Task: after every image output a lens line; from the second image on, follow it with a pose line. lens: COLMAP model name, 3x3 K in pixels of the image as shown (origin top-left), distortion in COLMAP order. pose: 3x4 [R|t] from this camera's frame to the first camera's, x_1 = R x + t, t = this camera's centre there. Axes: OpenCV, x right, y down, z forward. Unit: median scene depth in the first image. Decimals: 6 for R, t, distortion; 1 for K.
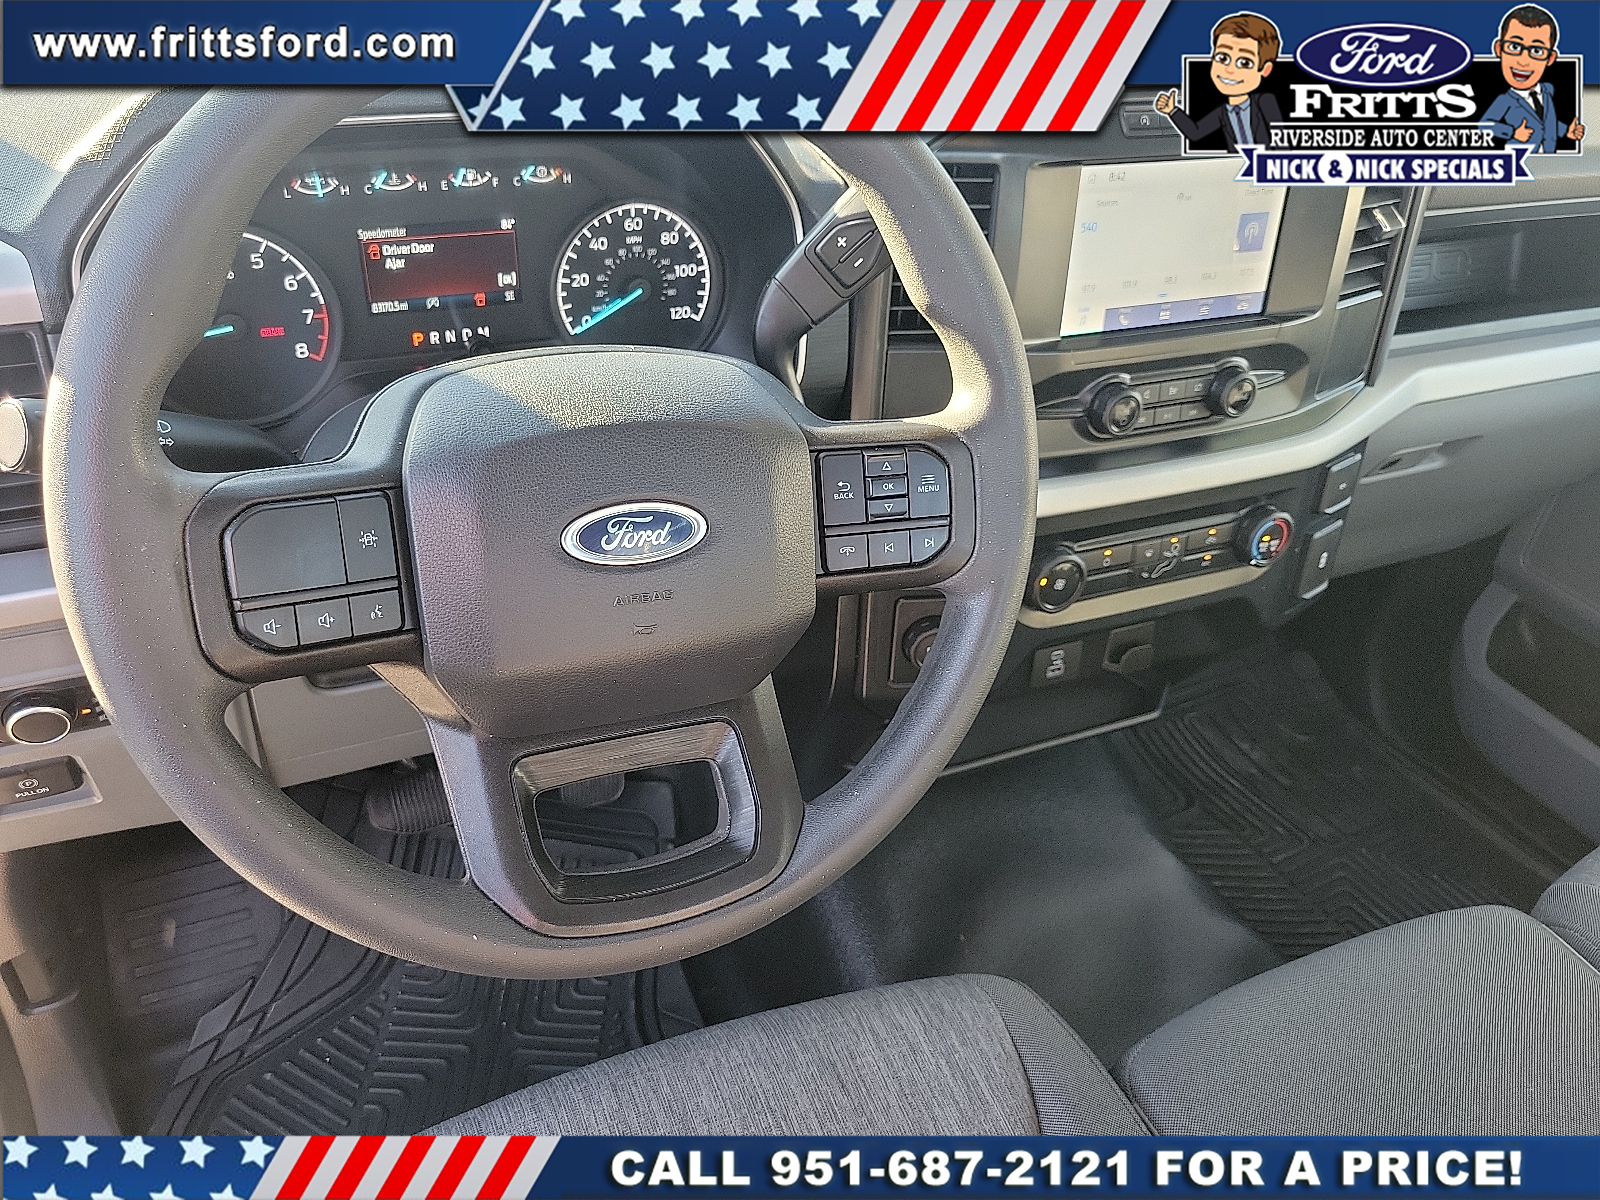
lens RADIAL K [[1206.0, 0, 800.0], [0, 1206.0, 600.0], [0, 0, 1]] dist [0.001999, -0.010709]
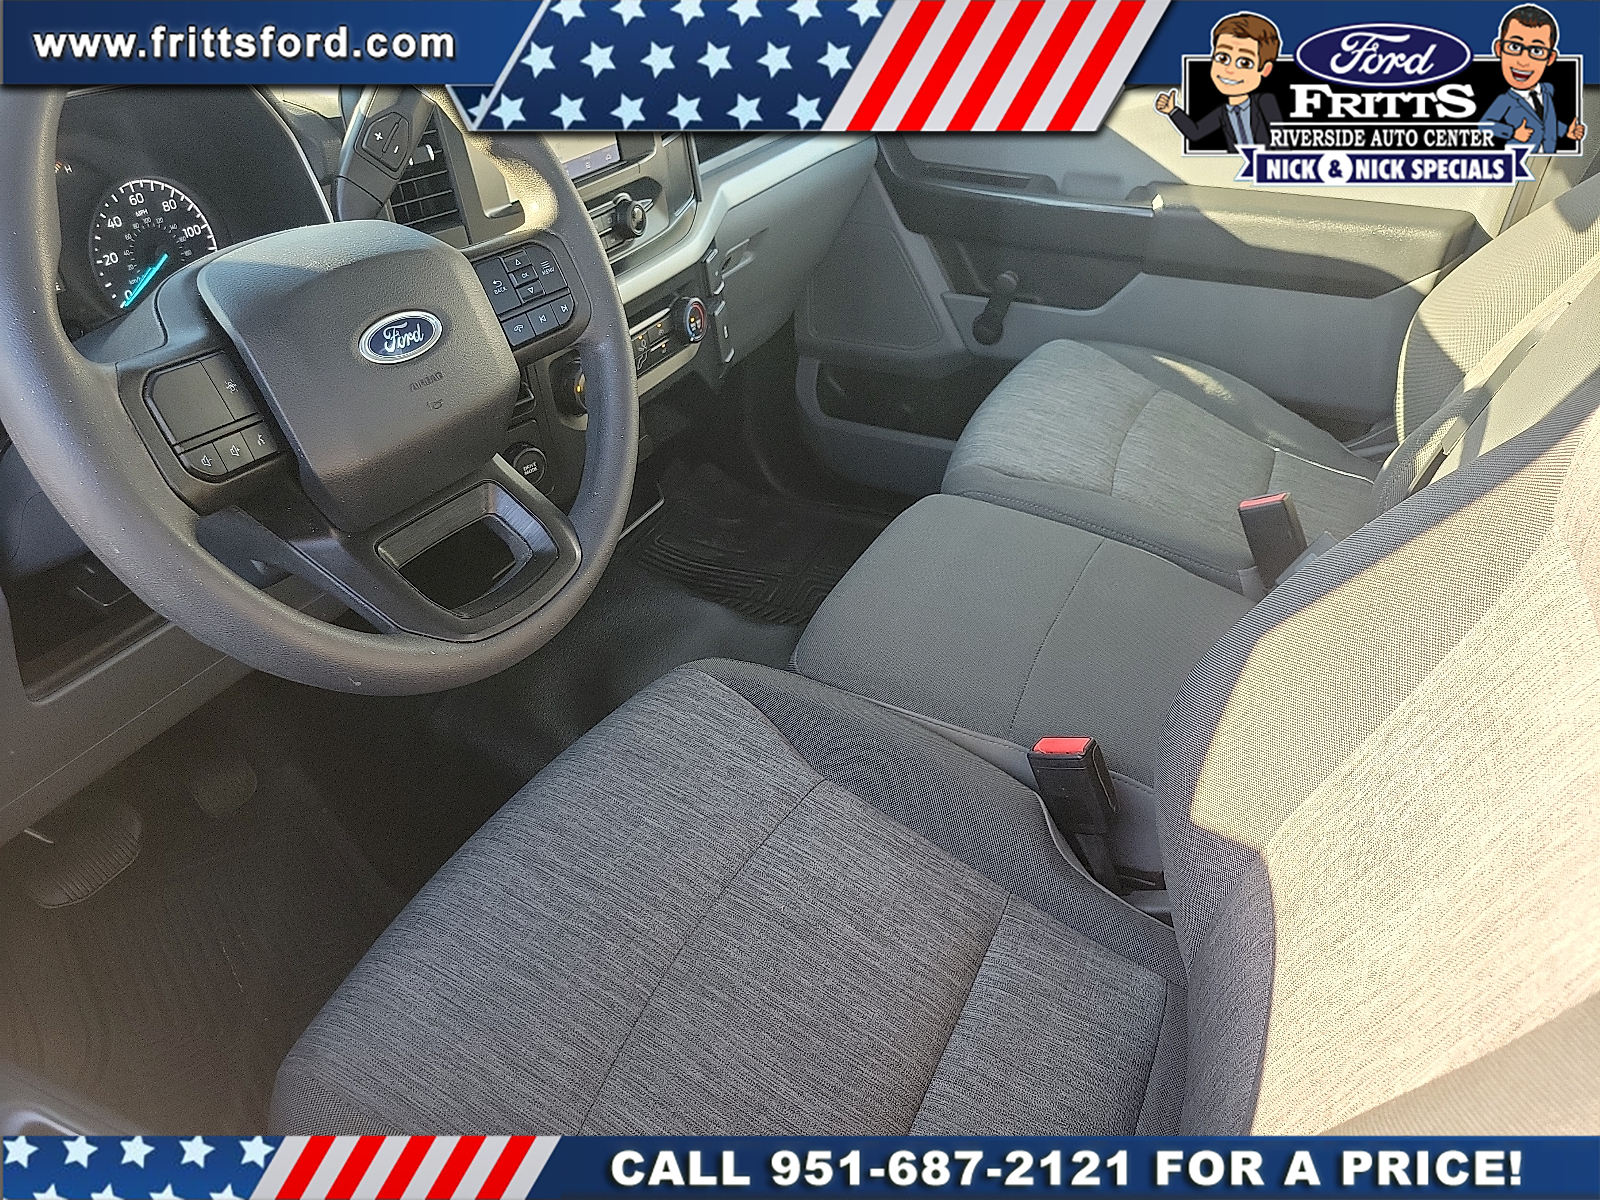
lens RADIAL K [[1206.0, 0, 800.0], [0, 1206.0, 600.0], [0, 0, 1]] dist [0.001999, -0.010709]
pose [[0.764099, -0.415680, 0.493318, -0.329062], [0.419927, 0.901014, 0.108790, 0.140467], [-0.489708, 0.124031, 0.863019, -0.190418]]
